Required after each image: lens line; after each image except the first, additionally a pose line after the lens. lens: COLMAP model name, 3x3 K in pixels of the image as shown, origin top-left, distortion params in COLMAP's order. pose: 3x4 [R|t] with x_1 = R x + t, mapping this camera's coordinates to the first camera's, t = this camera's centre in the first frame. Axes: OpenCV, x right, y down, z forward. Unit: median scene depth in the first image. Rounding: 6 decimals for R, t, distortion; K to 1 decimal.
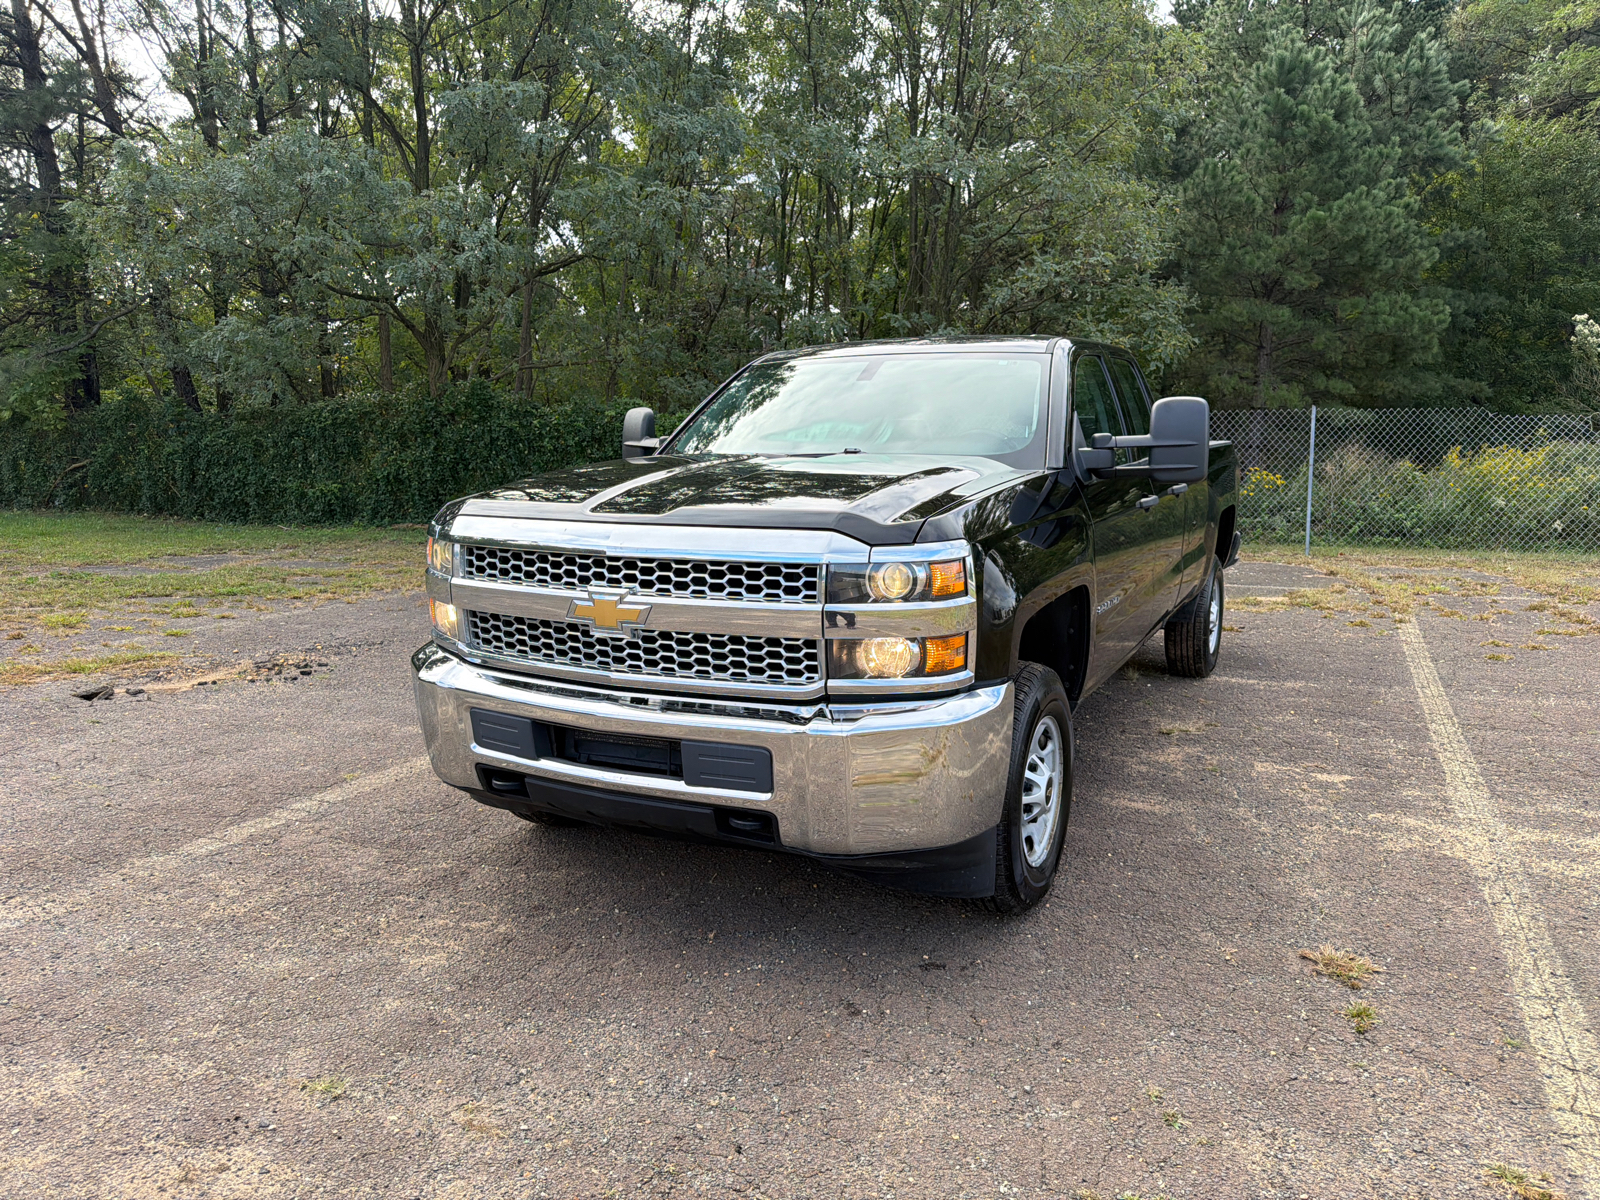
lens RADIAL K [[1134.8, 0, 800.2], [0, 1134.8, 595.7], [0, 0, 1]] dist [0.013608, -0.014277]
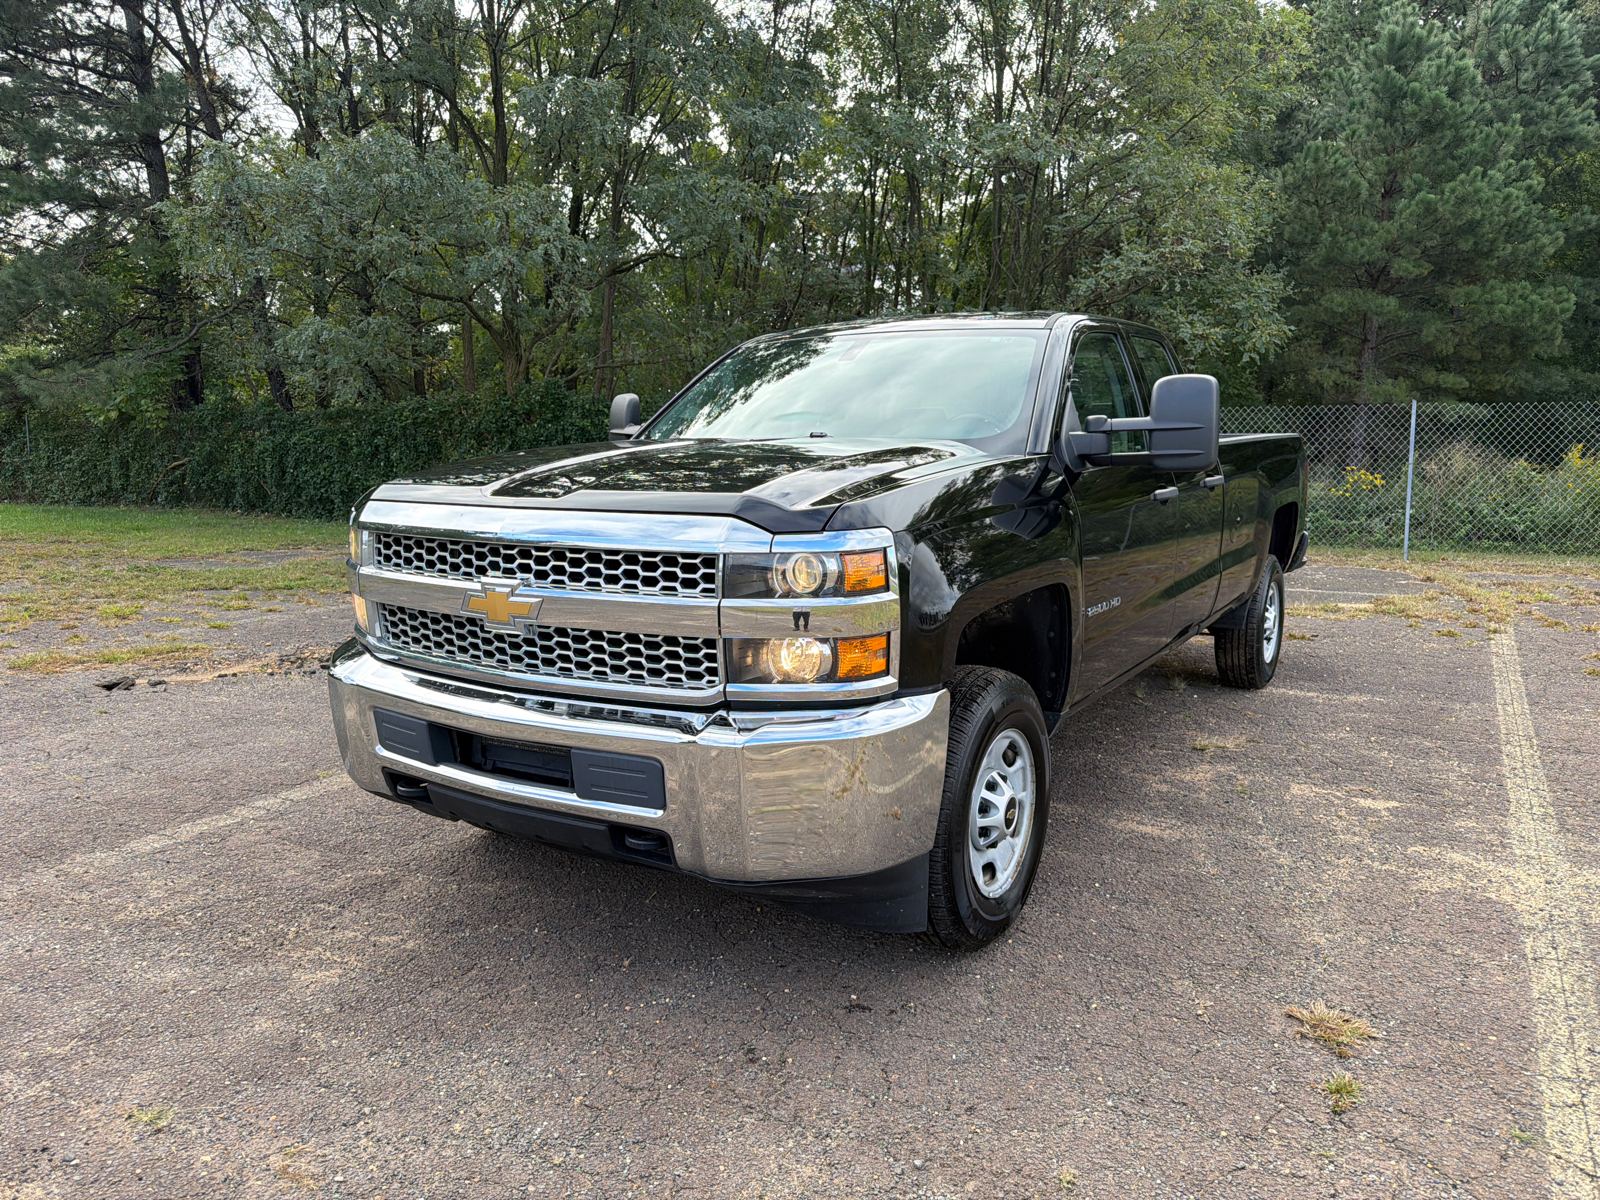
lens RADIAL K [[1136.0, 0, 800.0], [0, 1136.0, 600.0], [0, 0, 1]] dist [0.003465, -0.003248]
pose [[0.996005, 0.012154, -0.088470, 0.120173], [-0.012001, 0.999925, 0.002261, 0.004179], [0.088491, -0.001190, 0.996076, 0.090118]]
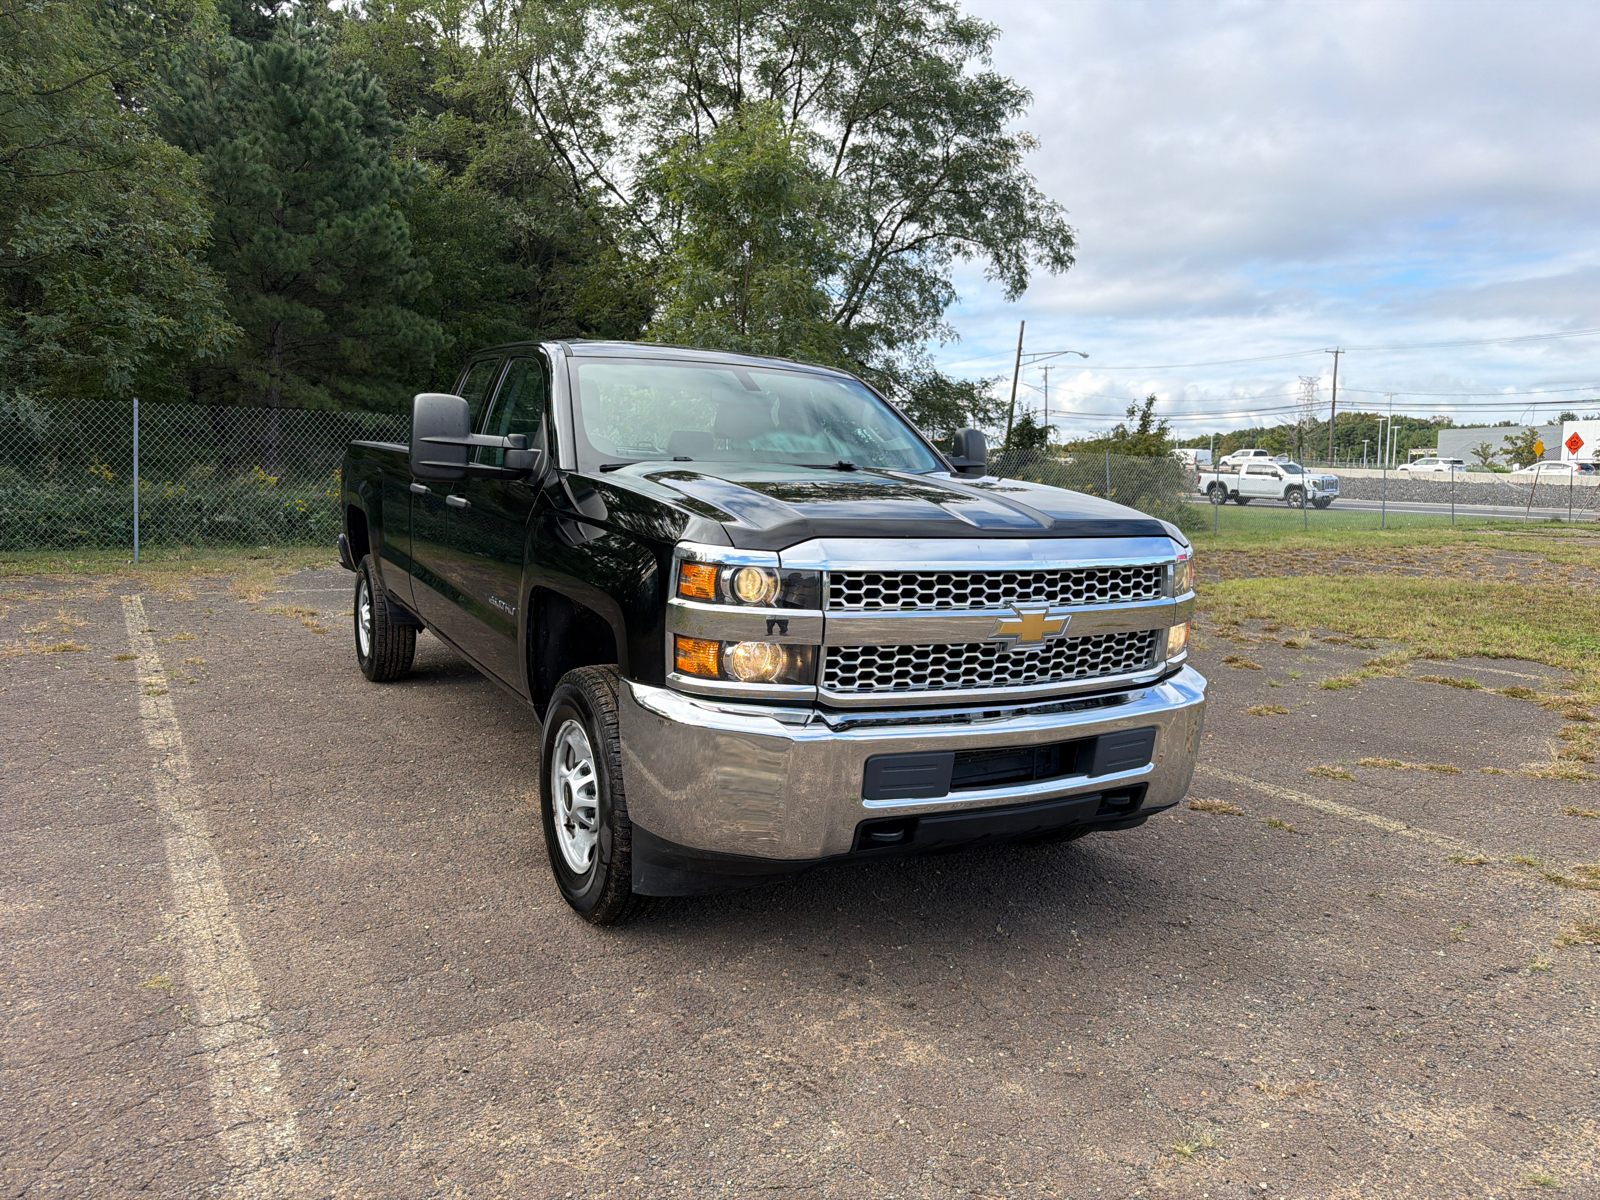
lens RADIAL K [[1134.8, 0, 800.2], [0, 1134.8, 595.7], [0, 0, 1]] dist [0.013608, -0.014277]
pose [[0.553555, -0.076876, 0.829257, -0.891667], [0.076321, 0.996223, 0.041408, -0.055886], [-0.829308, 0.040368, 0.557331, 0.484803]]
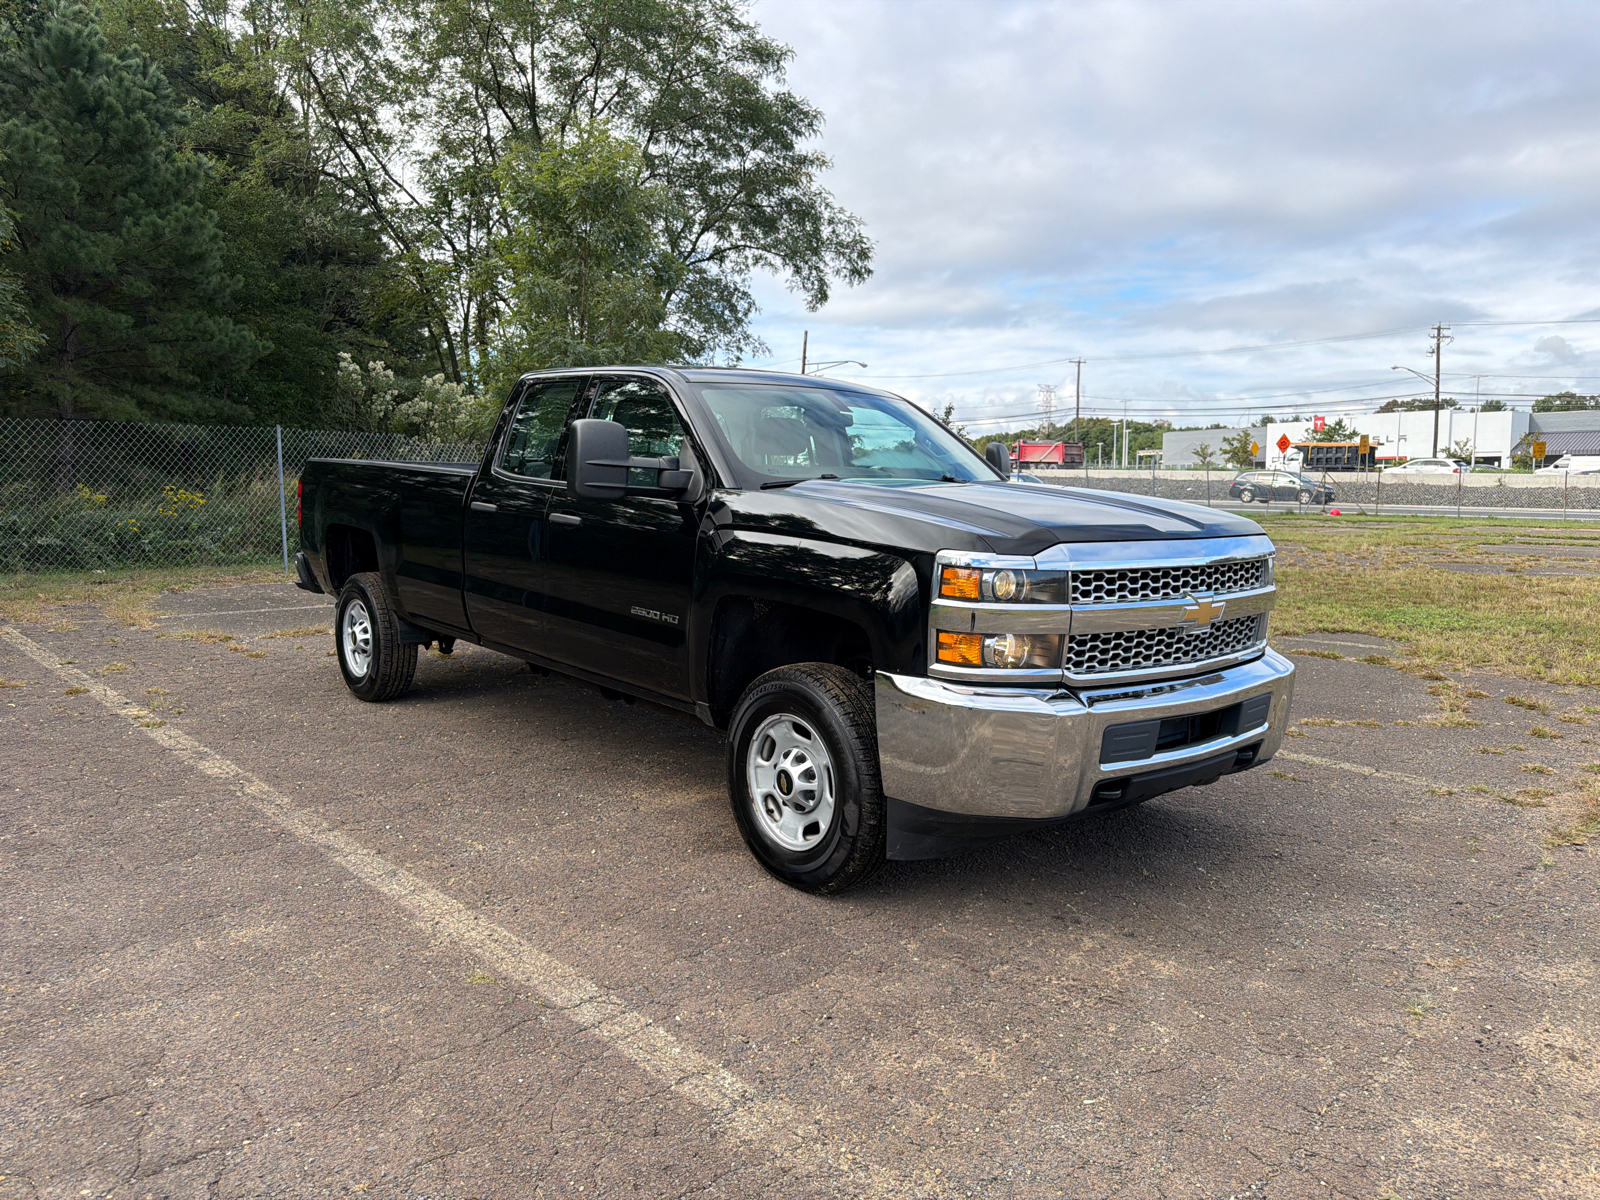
lens RADIAL K [[1134.8, 0, 800.2], [0, 1134.8, 595.7], [0, 0, 1]] dist [0.013608, -0.014277]
pose [[0.375095, -0.089341, 0.922671, -1.159226], [0.102728, 0.993220, 0.054410, -0.090637], [-0.921277, 0.074375, 0.381730, 0.743466]]
